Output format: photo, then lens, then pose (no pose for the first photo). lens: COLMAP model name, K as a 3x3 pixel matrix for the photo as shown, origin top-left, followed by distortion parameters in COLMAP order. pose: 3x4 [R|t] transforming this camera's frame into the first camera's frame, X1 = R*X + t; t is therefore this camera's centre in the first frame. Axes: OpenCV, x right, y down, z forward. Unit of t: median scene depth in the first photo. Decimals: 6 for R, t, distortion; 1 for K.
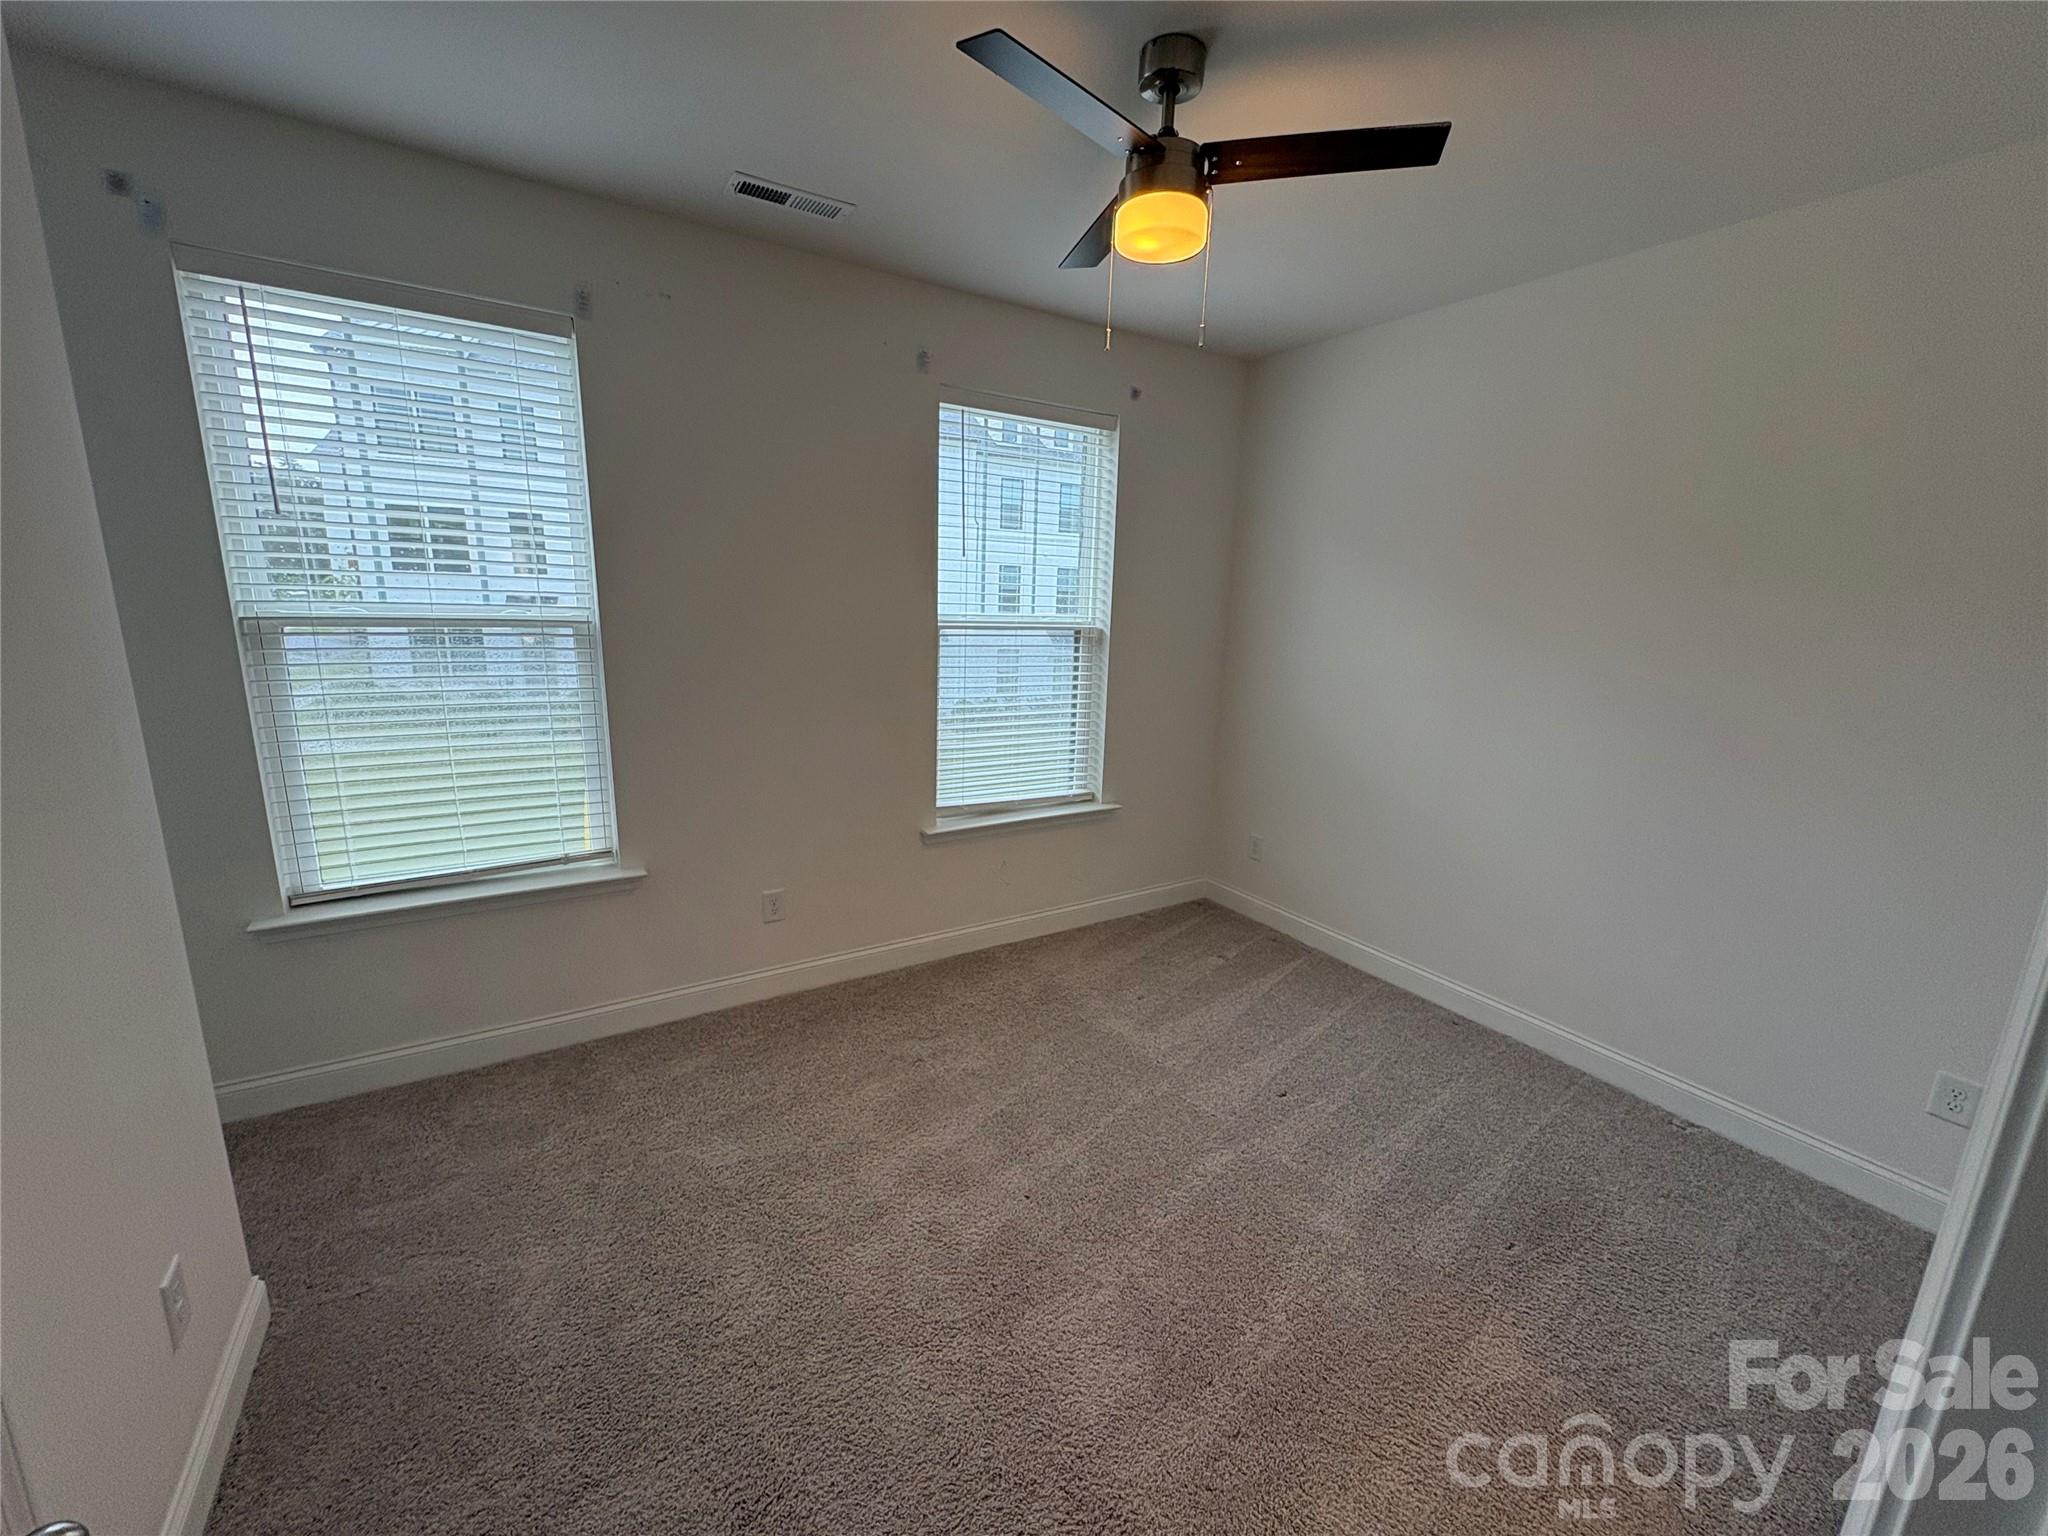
lens RADIAL K [[824.1, 0, 1034.6], [0, 824.1, 752.7], [0, 0, 1]] dist [-0.001553, -0.000211]
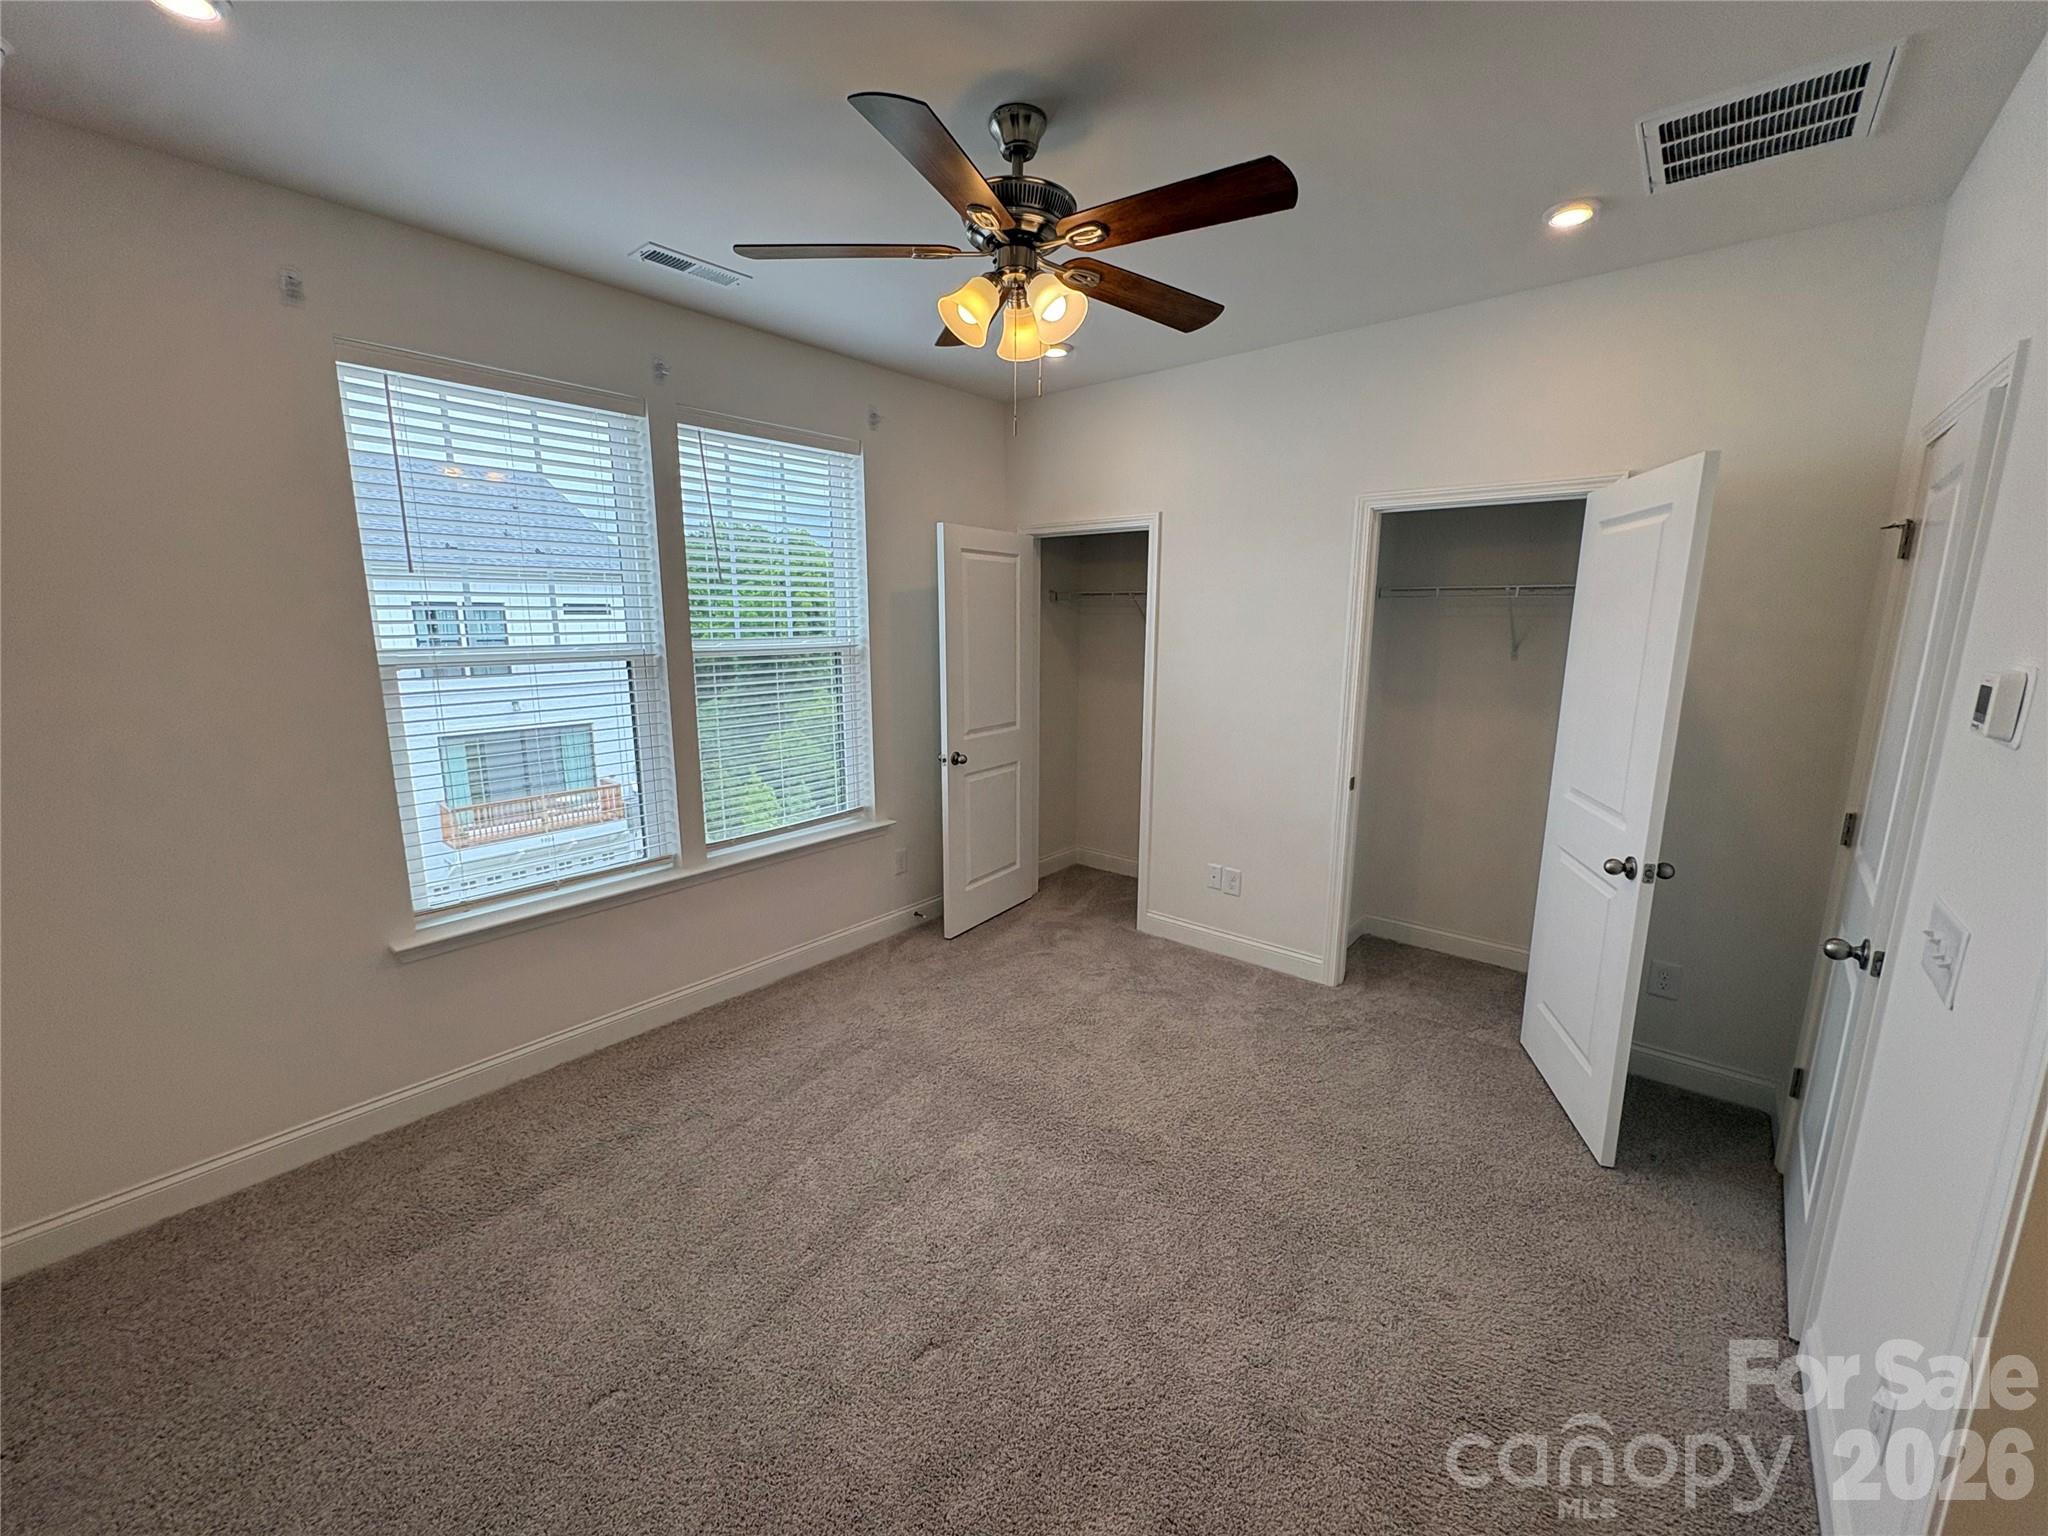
lens RADIAL K [[817.8, 0, 1021.2], [0, 817.8, 768.5], [0, 0, 1]] dist [-0.000605, -0.000142]
pose [[0.952715, -0.095939, 0.288323, -0.268495], [0.096435, 0.995261, 0.012518, 0.023494], [-0.288157, 0.015878, 0.957451, -0.168456]]
